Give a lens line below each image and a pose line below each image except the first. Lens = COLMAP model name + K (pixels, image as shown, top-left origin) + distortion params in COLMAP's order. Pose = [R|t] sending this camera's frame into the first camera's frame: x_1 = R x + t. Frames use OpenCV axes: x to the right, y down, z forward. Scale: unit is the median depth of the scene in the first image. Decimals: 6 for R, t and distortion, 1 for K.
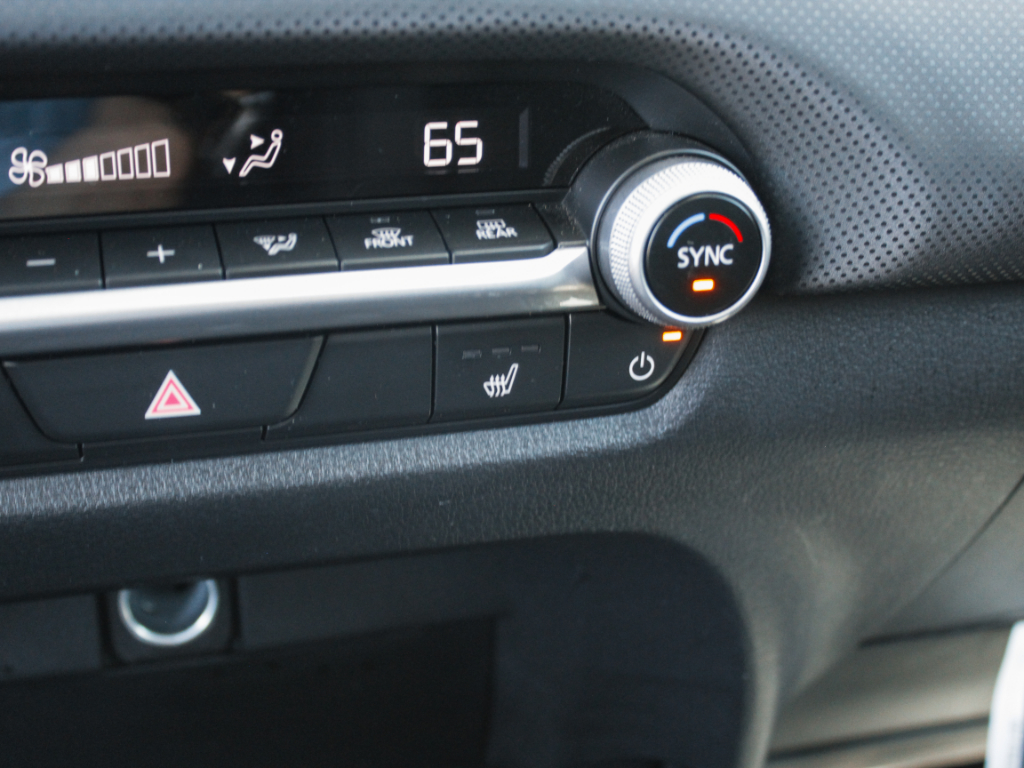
lens RADIAL K [[1493.8, 0, 508.6], [0, 1493.8, 349.1], [0, 0, 1]] dist [-0.086240, 0.044195]
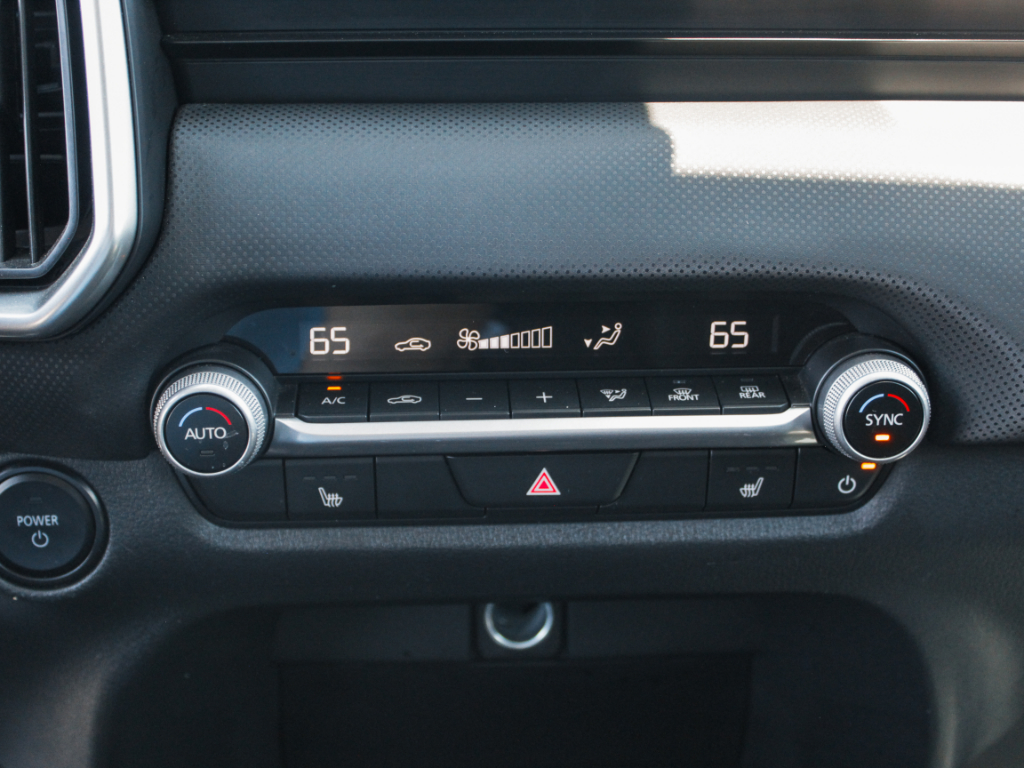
lens RADIAL K [[1493.8, 0, 508.6], [0, 1493.8, 349.1], [0, 0, 1]] dist [-0.086240, 0.044195]
pose [[0.975134, 0.059622, -0.213447, 0.072278], [-0.068453, 0.997067, -0.034217, -0.053235], [0.210781, 0.047977, 0.976355, -0.580579]]
